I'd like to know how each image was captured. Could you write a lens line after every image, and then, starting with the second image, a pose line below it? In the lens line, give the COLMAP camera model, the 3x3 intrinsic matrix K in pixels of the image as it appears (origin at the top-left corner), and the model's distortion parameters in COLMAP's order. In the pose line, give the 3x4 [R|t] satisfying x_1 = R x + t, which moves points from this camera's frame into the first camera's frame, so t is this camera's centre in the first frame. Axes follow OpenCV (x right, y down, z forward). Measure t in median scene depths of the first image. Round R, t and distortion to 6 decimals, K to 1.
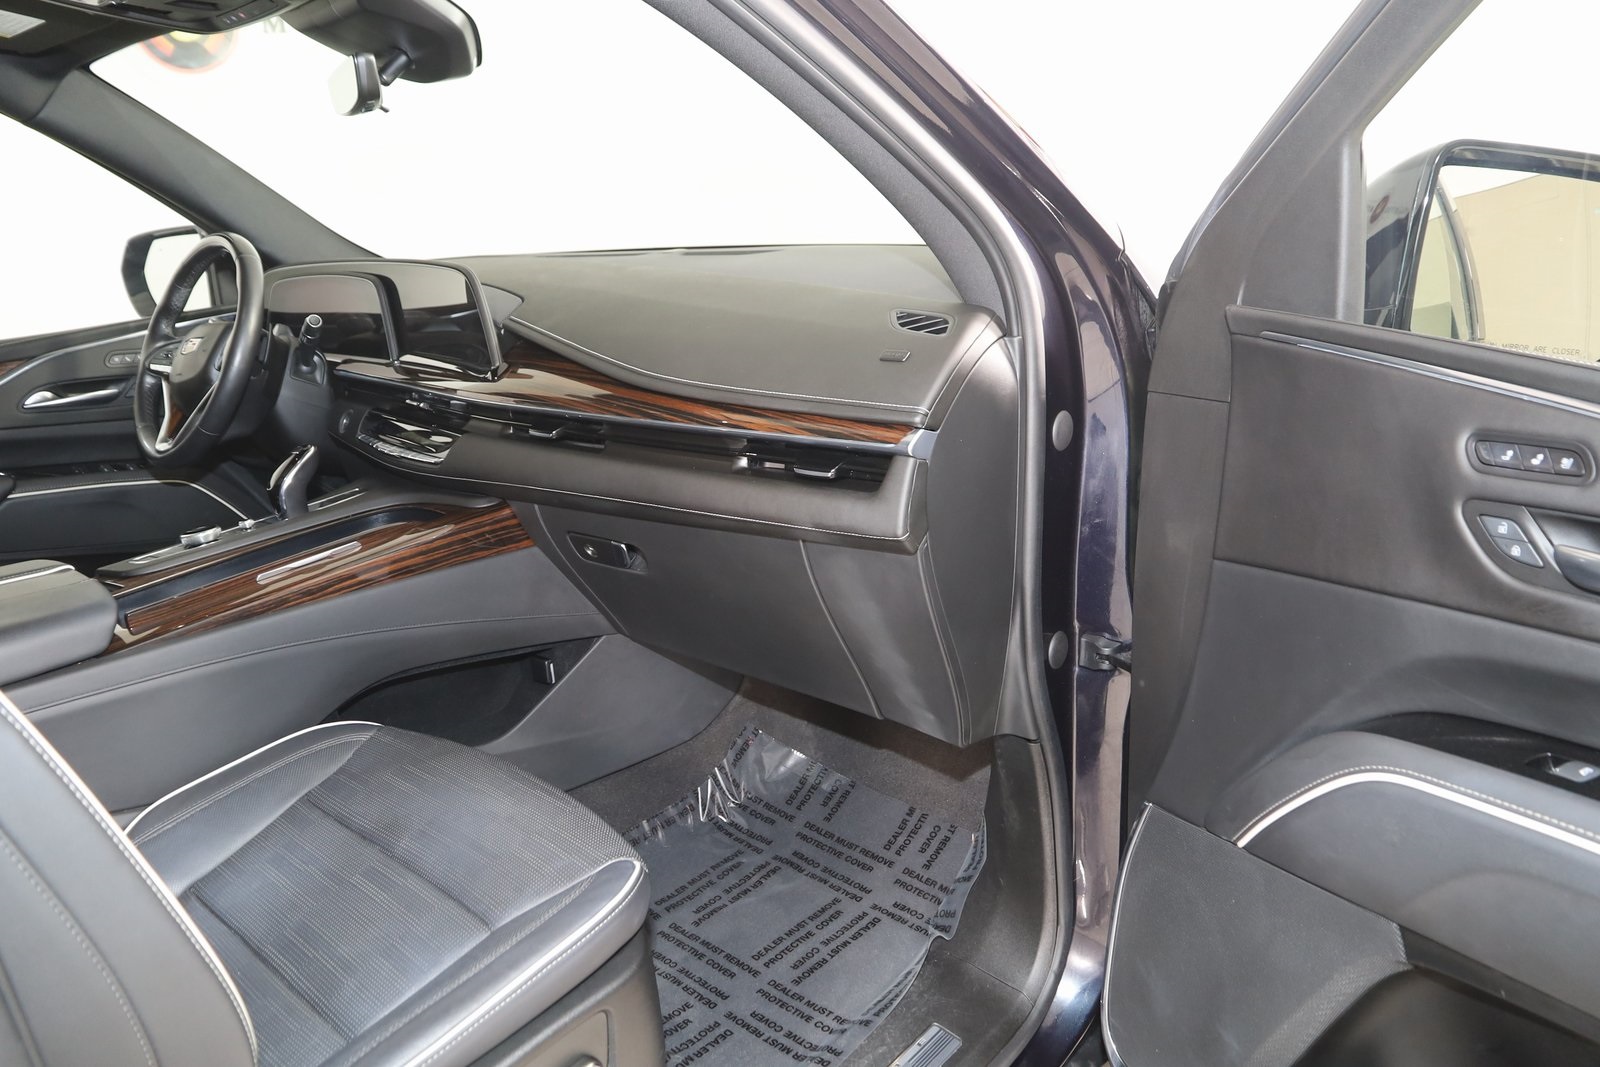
lens RADIAL K [[1098.3, 0, 811.5], [0, 1098.3, 531.4], [0, 0, 1]] dist [-0.082271, 0.025894]
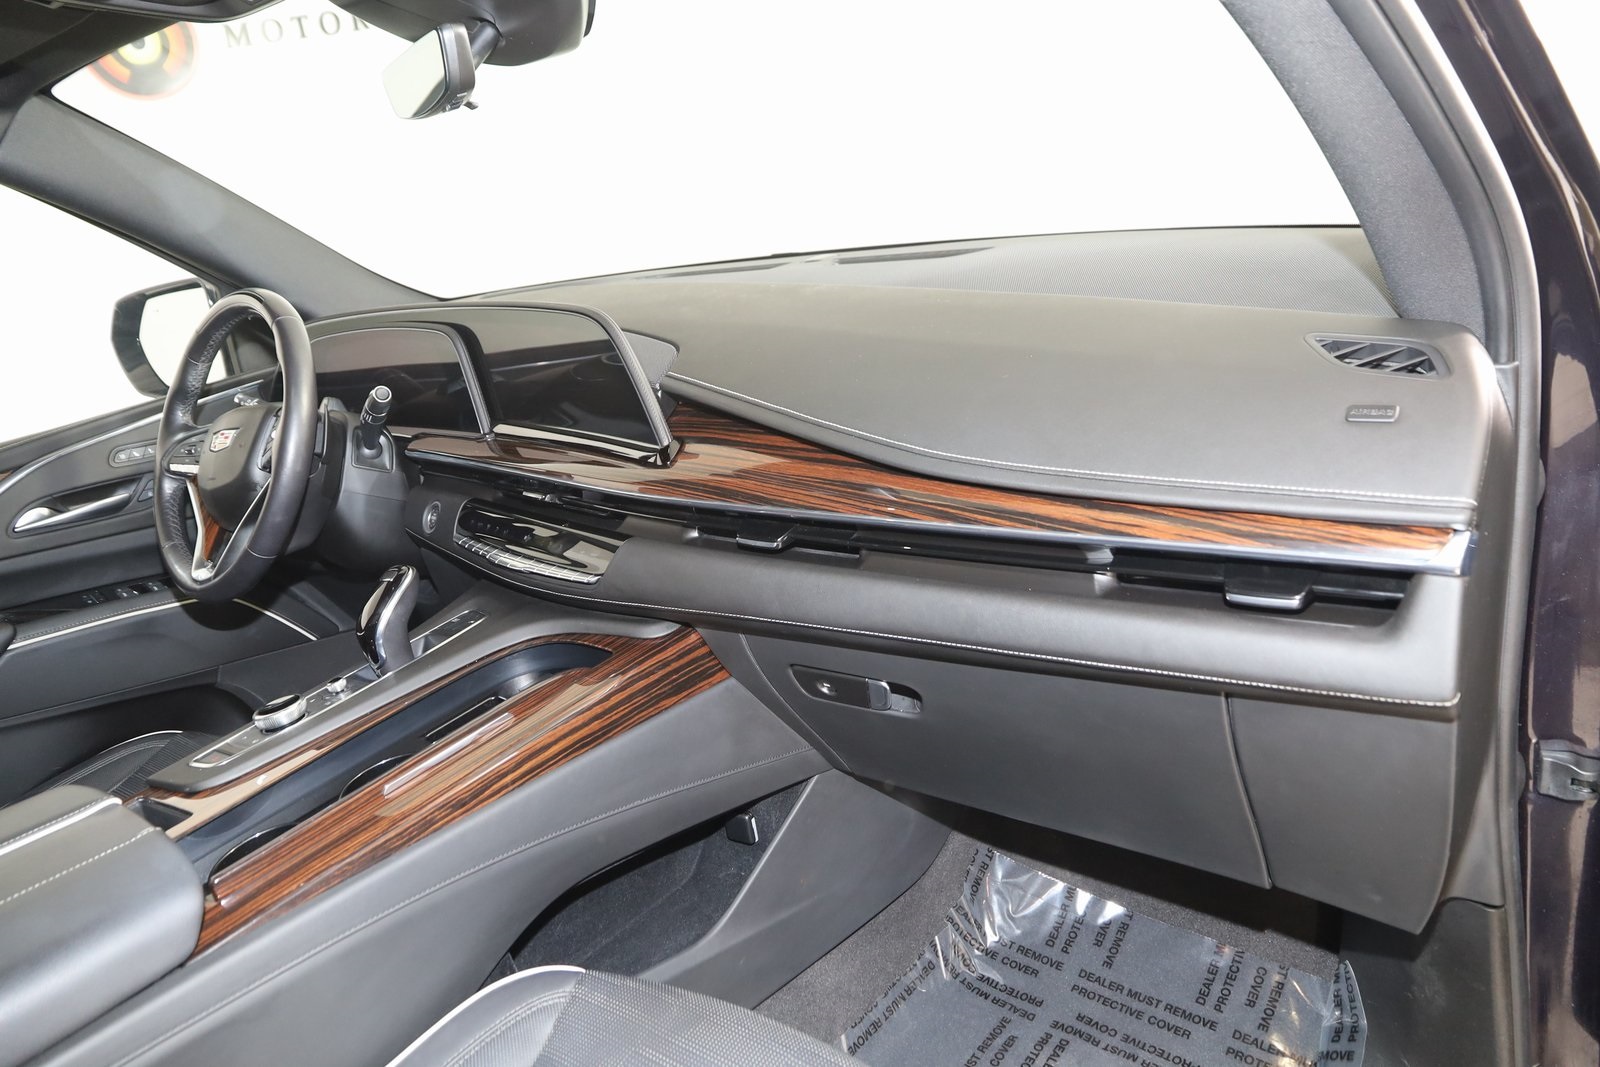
lens RADIAL K [[1098.3, 0, 815.2], [0, 1098.3, 536.7], [0, 0, 1]] dist [-0.082271, 0.025894]
pose [[0.995308, -0.096661, 0.004405, -0.182339], [0.096508, 0.994967, 0.026964, -0.093015], [-0.006989, -0.026413, 0.999627, 0.243921]]
